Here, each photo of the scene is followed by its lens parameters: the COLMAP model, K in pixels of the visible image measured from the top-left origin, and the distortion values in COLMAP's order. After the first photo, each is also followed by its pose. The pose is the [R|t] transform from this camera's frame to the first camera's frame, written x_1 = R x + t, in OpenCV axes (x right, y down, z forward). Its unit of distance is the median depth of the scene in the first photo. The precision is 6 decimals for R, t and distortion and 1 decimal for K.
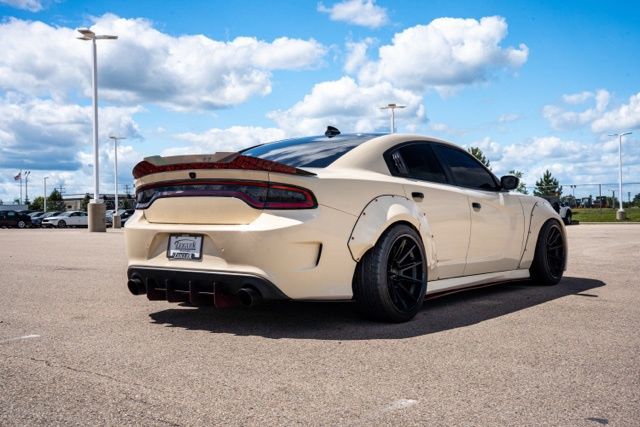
lens RADIAL K [[738.4, 0, 320.0], [0, 738.4, 213.5], [0, 0, 1]] dist [0.010471, 0.011402]
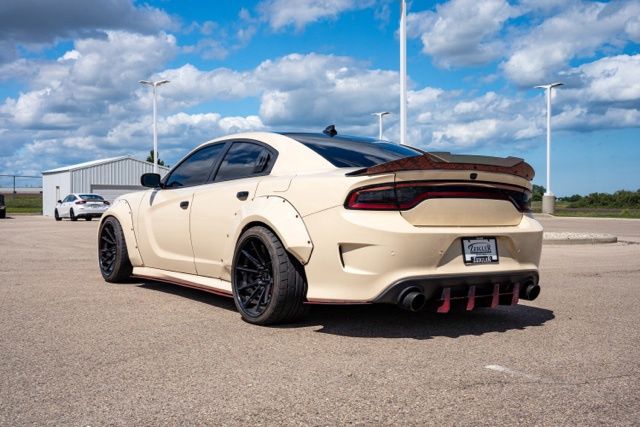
lens RADIAL K [[738.4, 0, 320.0], [0, 738.4, 213.5], [0, 0, 1]] dist [0.010471, 0.011402]
pose [[0.329934, -0.000917, 0.944003, -1.161405], [-0.008742, 0.999954, 0.004027, -0.005083], [-0.943963, -0.009581, 0.329911, 0.875044]]
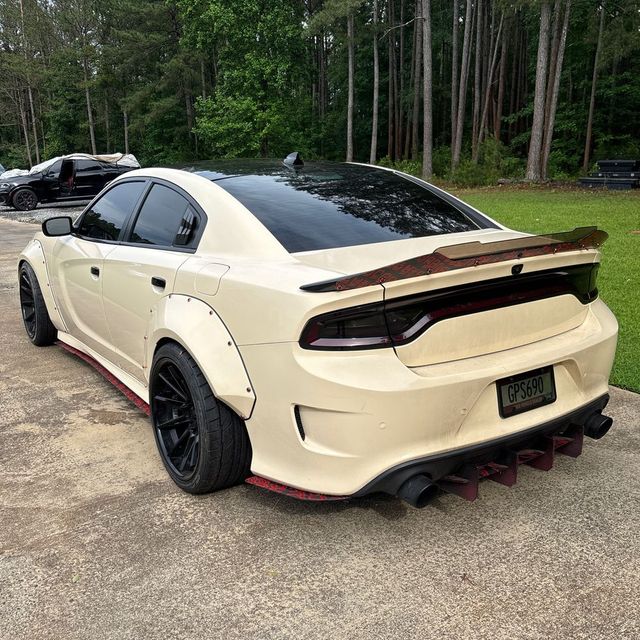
lens RADIAL K [[722.5, 0, 320.0], [0, 722.5, 320.0], [0, 0, 1]] dist [0.023435, -0.013348]
pose [[0.339448, -0.214771, 0.915777, -0.763412], [0.028660, 0.975494, 0.218153, -0.142472], [-0.940188, -0.047805, 0.337285, 0.957220]]
